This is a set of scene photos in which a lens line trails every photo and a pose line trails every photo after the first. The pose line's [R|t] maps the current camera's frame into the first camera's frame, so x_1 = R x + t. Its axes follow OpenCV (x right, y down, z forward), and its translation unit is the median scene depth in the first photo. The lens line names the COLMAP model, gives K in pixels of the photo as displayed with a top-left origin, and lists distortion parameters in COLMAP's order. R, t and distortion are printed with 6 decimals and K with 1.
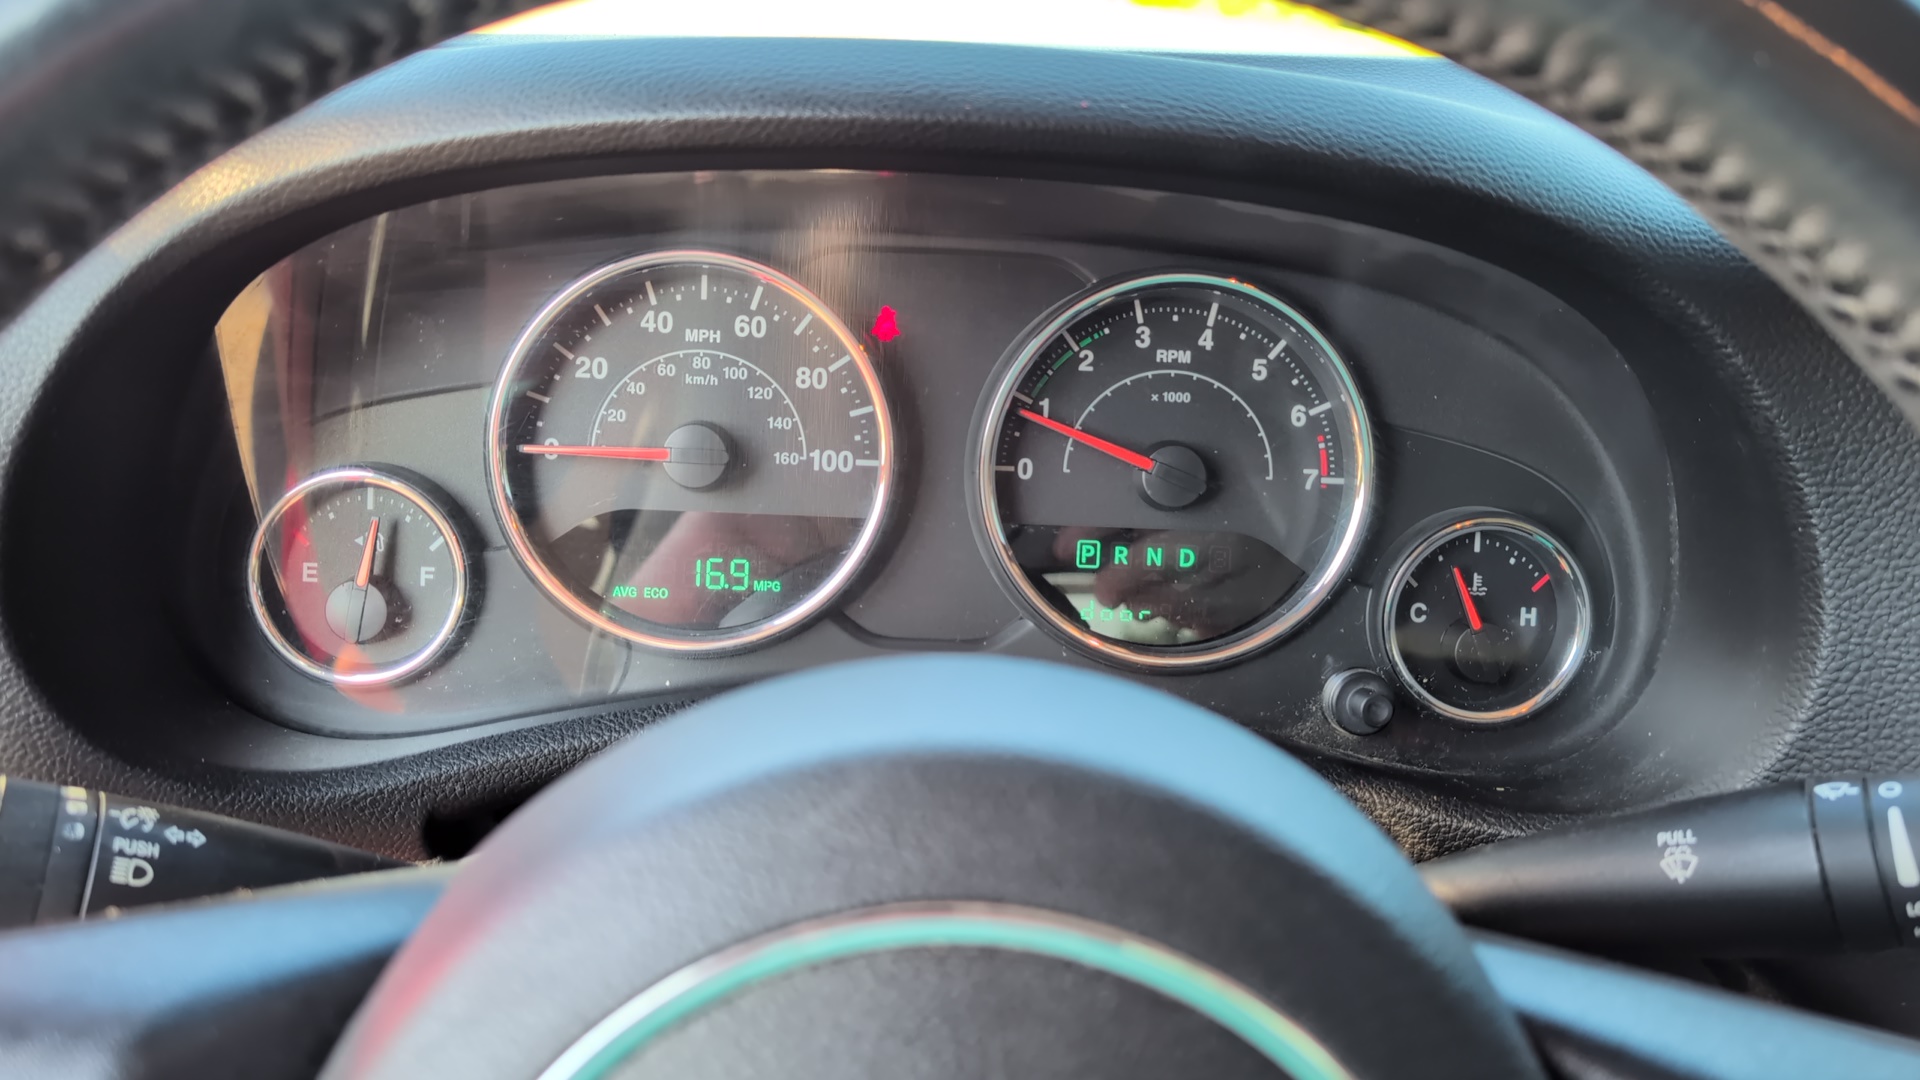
lens RADIAL K [[1634.0, 0, 963.1], [0, 1634.0, 525.1], [0, 0, 1]] dist [0.004892, -0.030559]
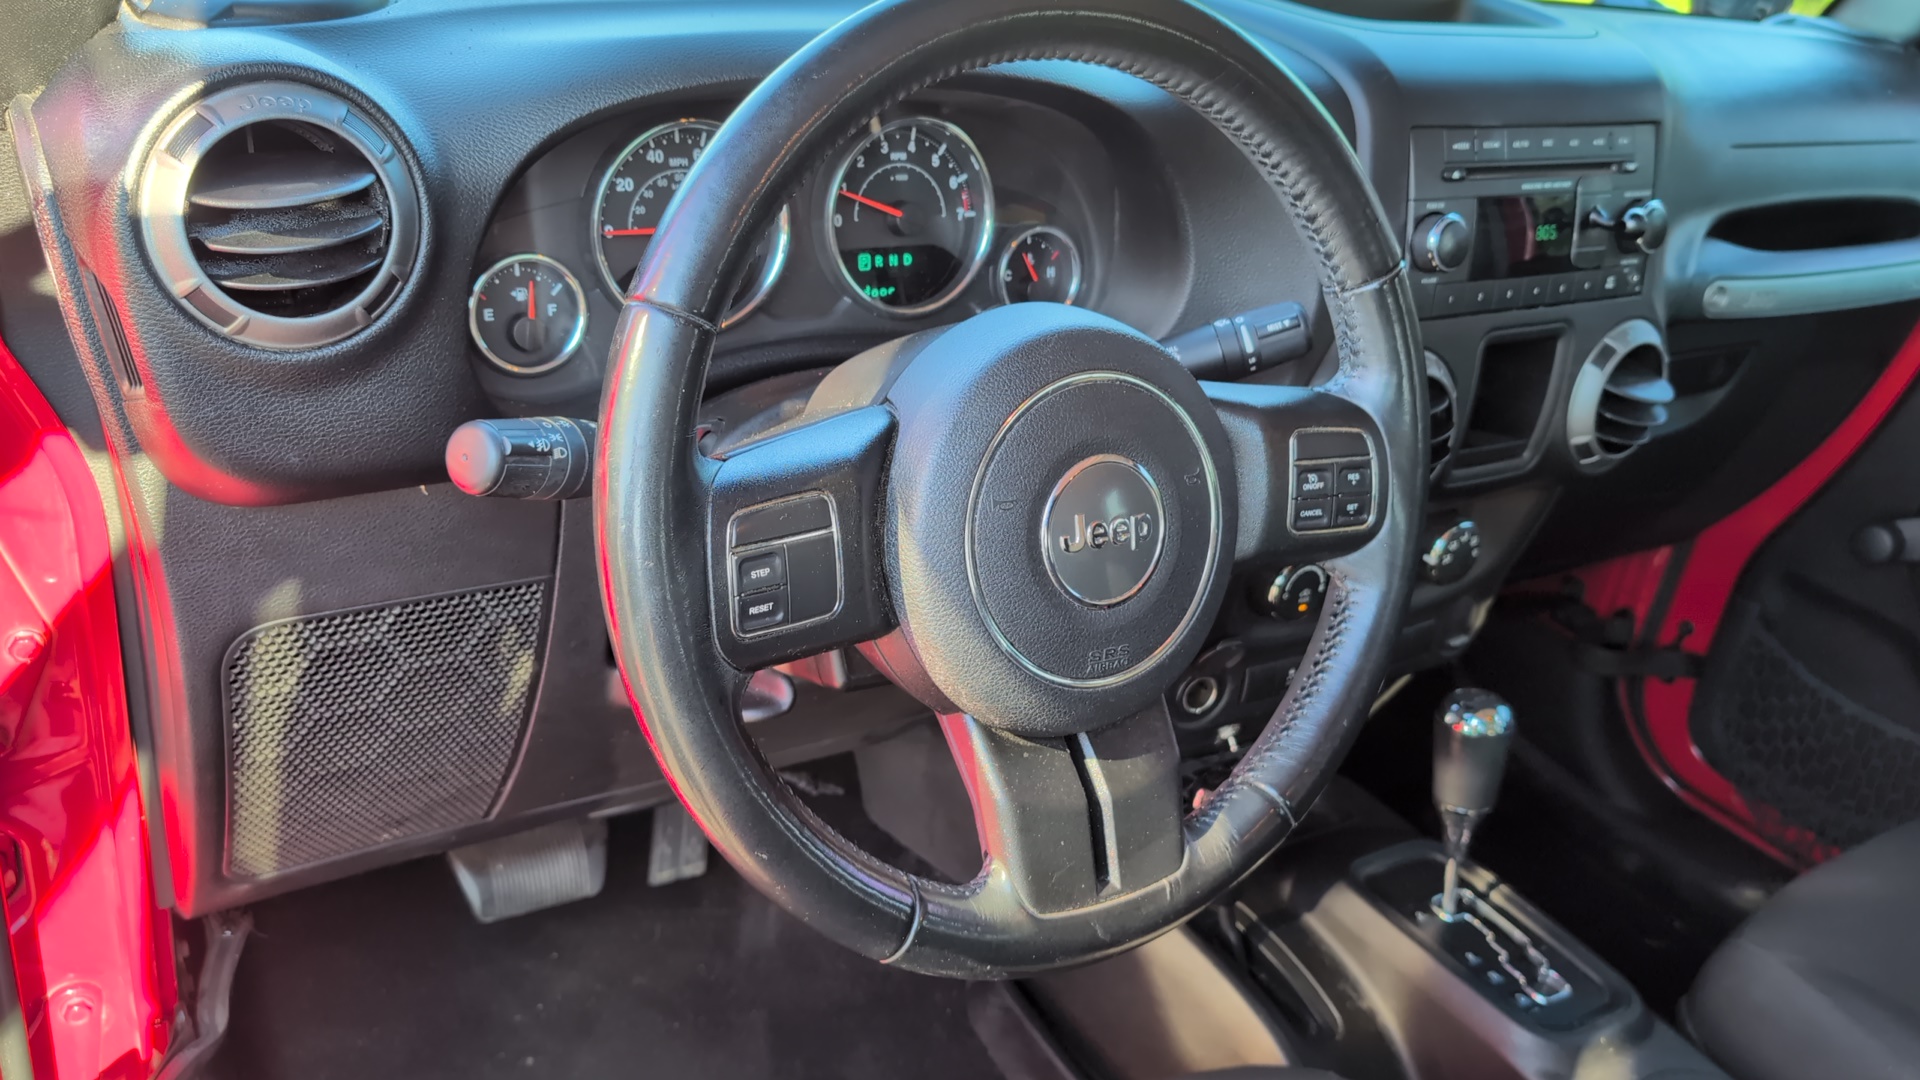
lens RADIAL K [[1634.0, 0, 957.3], [0, 1634.0, 547.9], [0, 0, 1]] dist [0.004892, -0.030559]
pose [[0.855925, -0.181908, 0.484048, -0.854001], [0.076717, 0.970393, 0.229024, -0.091566], [-0.511378, -0.158893, 0.844539, -0.778203]]
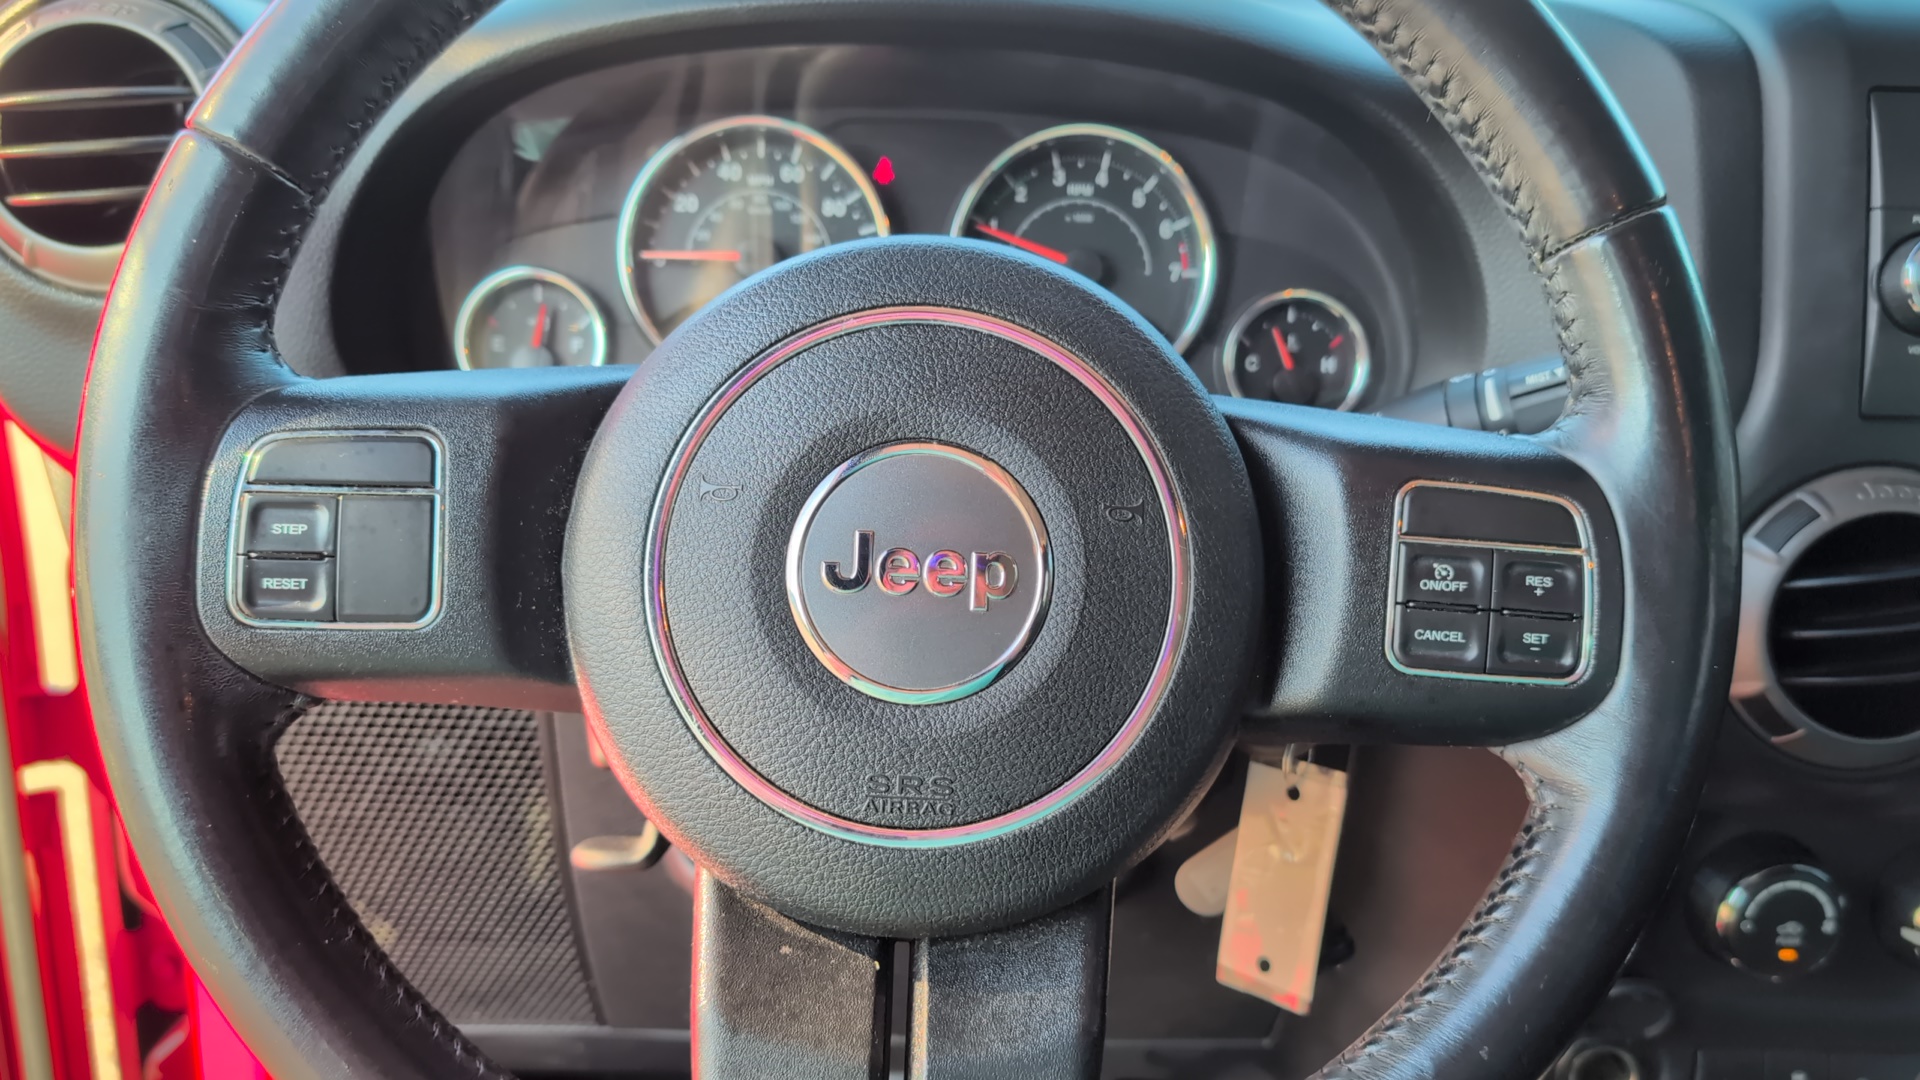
lens RADIAL K [[1634.0, 0, 943.0], [0, 1634.0, 519.5], [0, 0, 1]] dist [0.004892, -0.030559]
pose [[0.999779, -0.015887, -0.013764, 0.021178], [0.015171, 0.998600, -0.050677, 0.267274], [0.014549, 0.050457, 0.998620, -0.459640]]
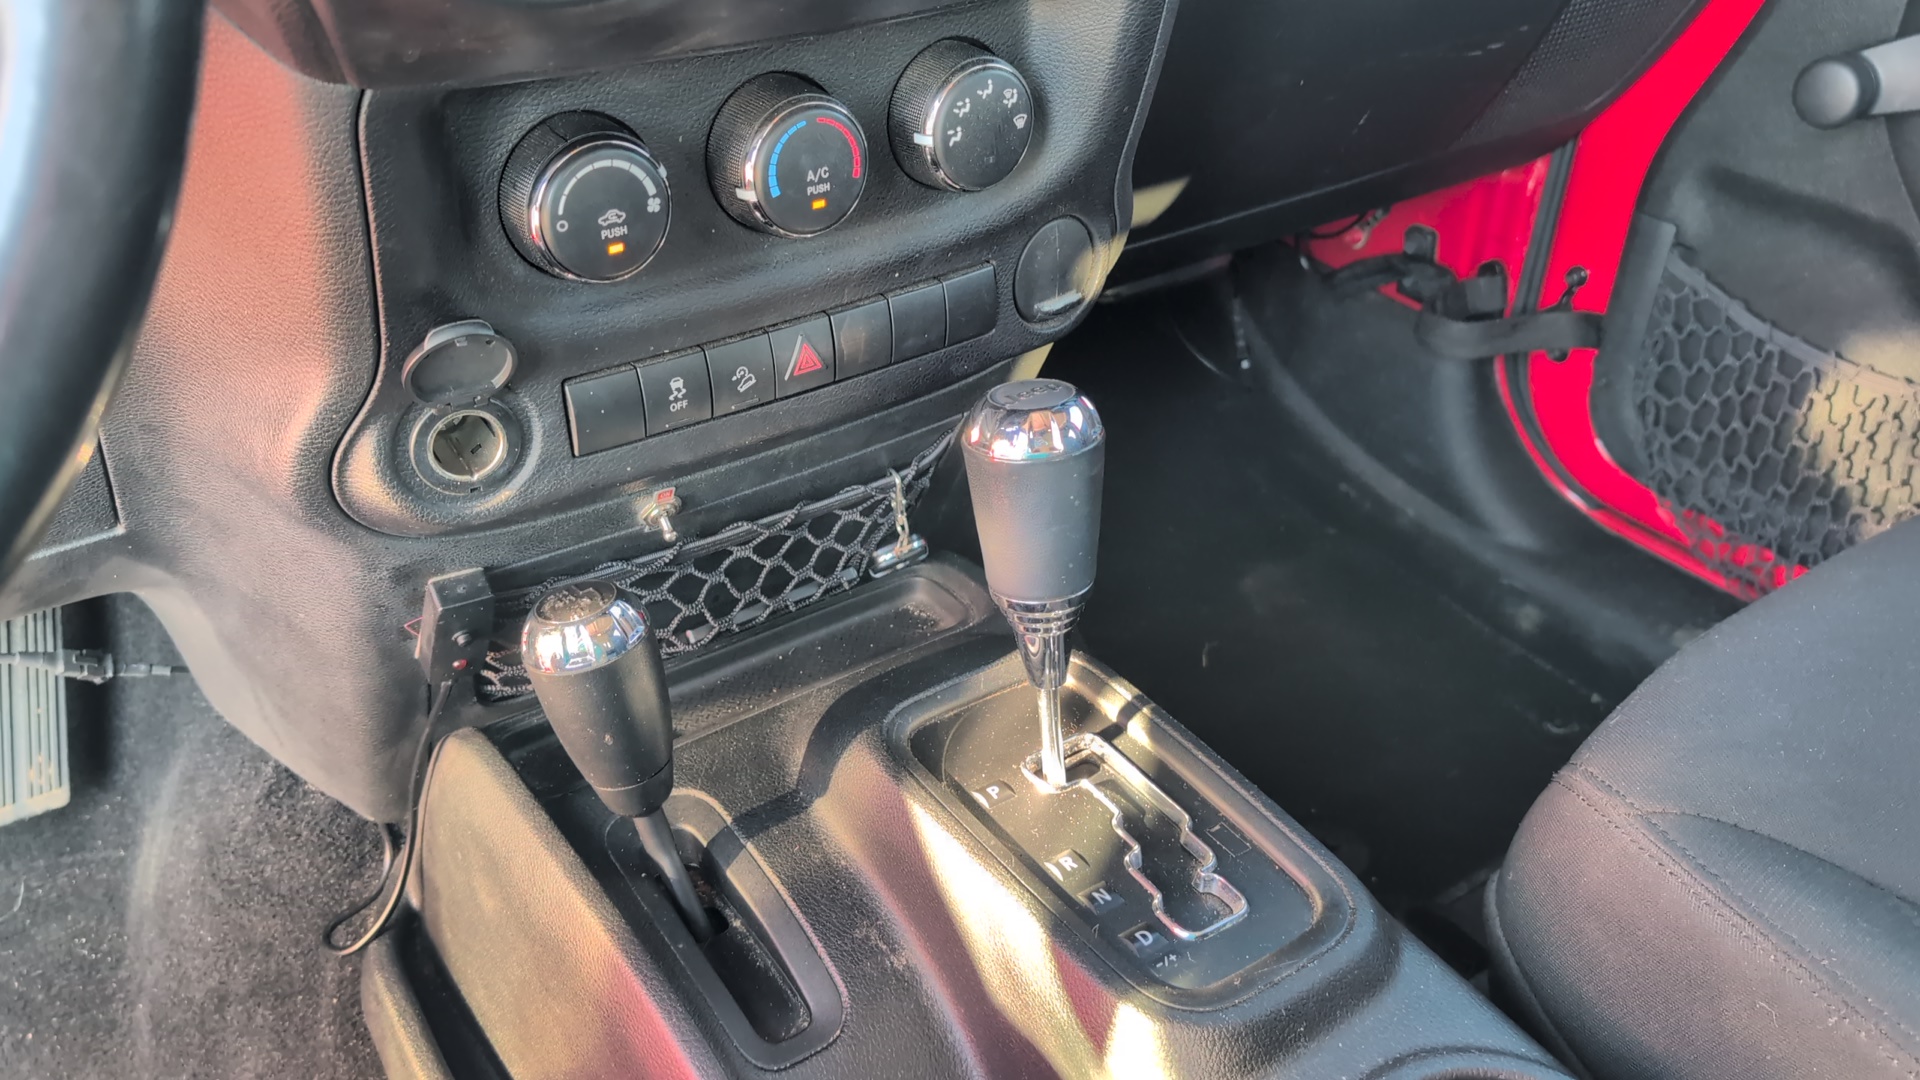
lens RADIAL K [[1634.0, 0, 959.9], [0, 1634.0, 537.2], [0, 0, 1]] dist [0.004892, -0.030559]
pose [[0.836771, -0.332409, 0.435107, 0.339680], [0.189651, 0.921400, 0.339197, 0.416577], [-0.513660, -0.201311, 0.834043, -0.204732]]
